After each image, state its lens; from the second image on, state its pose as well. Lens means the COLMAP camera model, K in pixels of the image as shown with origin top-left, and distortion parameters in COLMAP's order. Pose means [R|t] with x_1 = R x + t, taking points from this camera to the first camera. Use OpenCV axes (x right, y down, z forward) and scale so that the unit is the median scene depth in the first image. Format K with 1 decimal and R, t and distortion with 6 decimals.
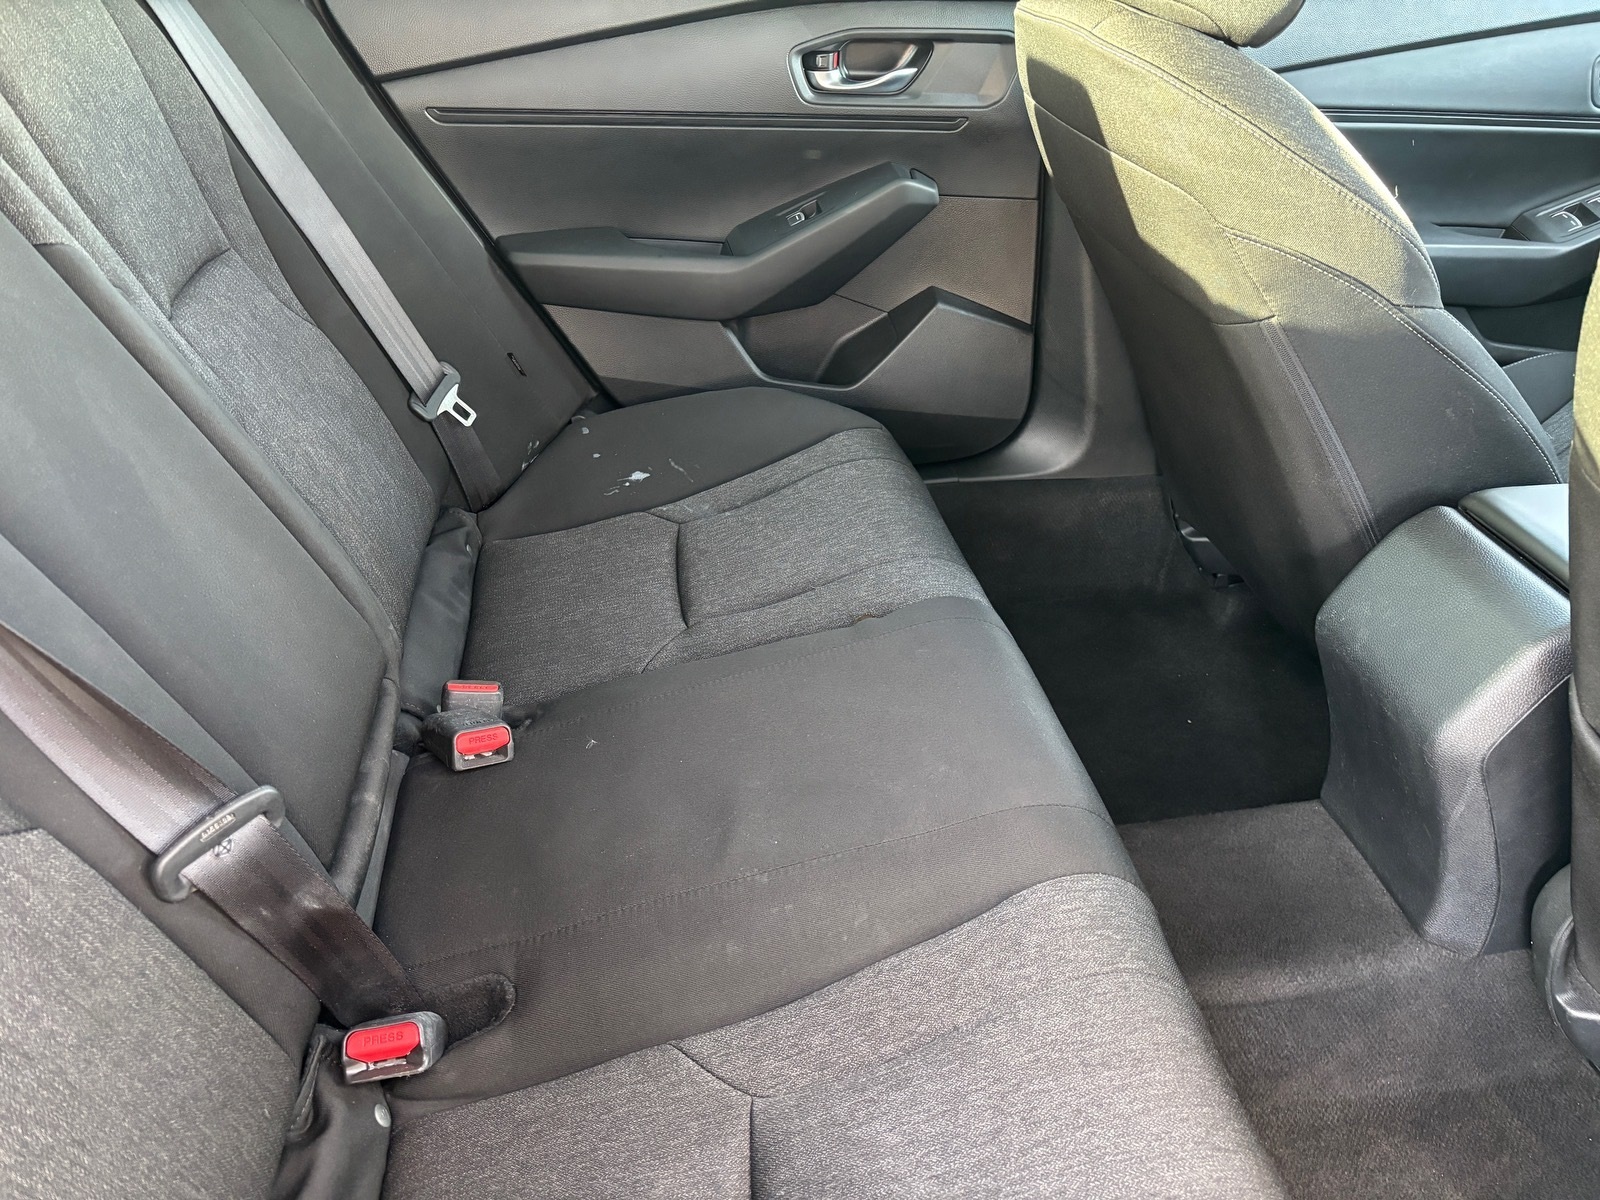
lens RADIAL K [[1220.5, 0, 803.5], [0, 1220.5, 571.4], [0, 0, 1]] dist [0.049623, -0.055664]
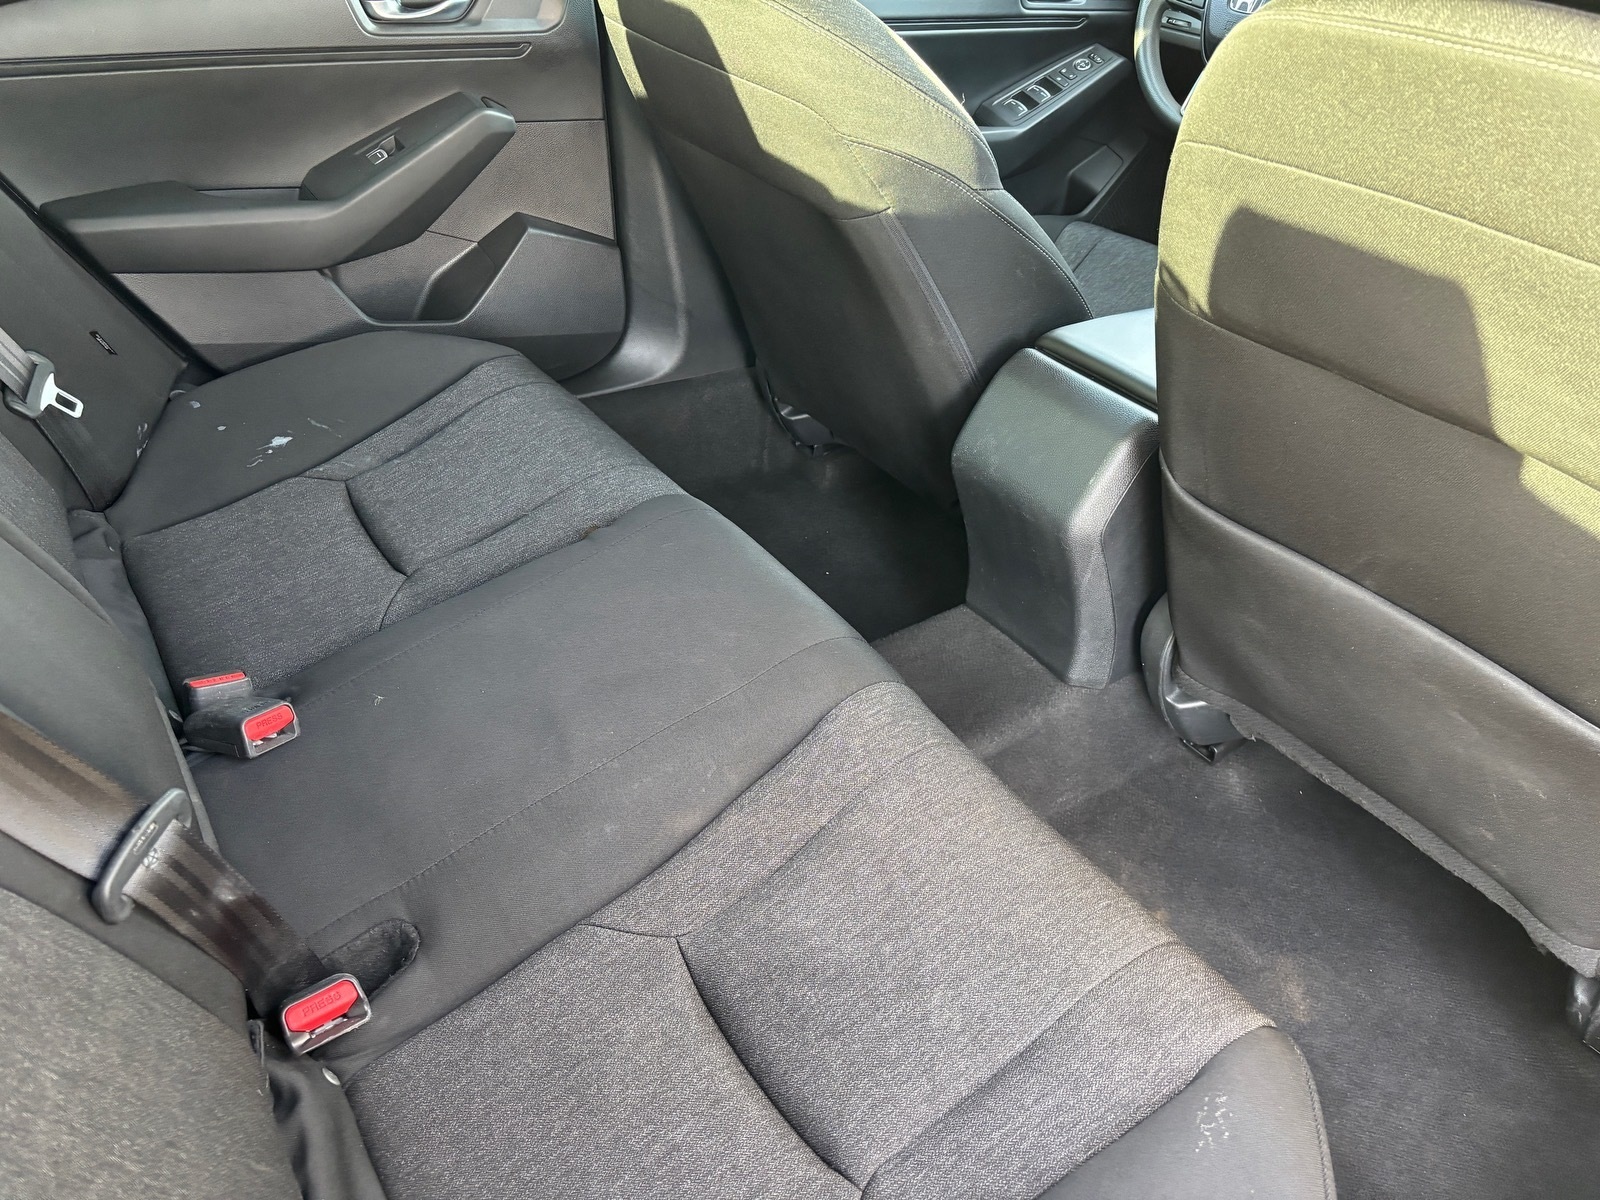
lens RADIAL K [[1220.5, 0, 803.5], [0, 1220.5, 571.4], [0, 0, 1]] dist [0.049623, -0.055664]
pose [[0.900176, -0.212193, 0.380337, -0.187242], [0.186891, 0.976993, 0.102742, -0.001168], [-0.393388, -0.021404, 0.919123, -0.057878]]
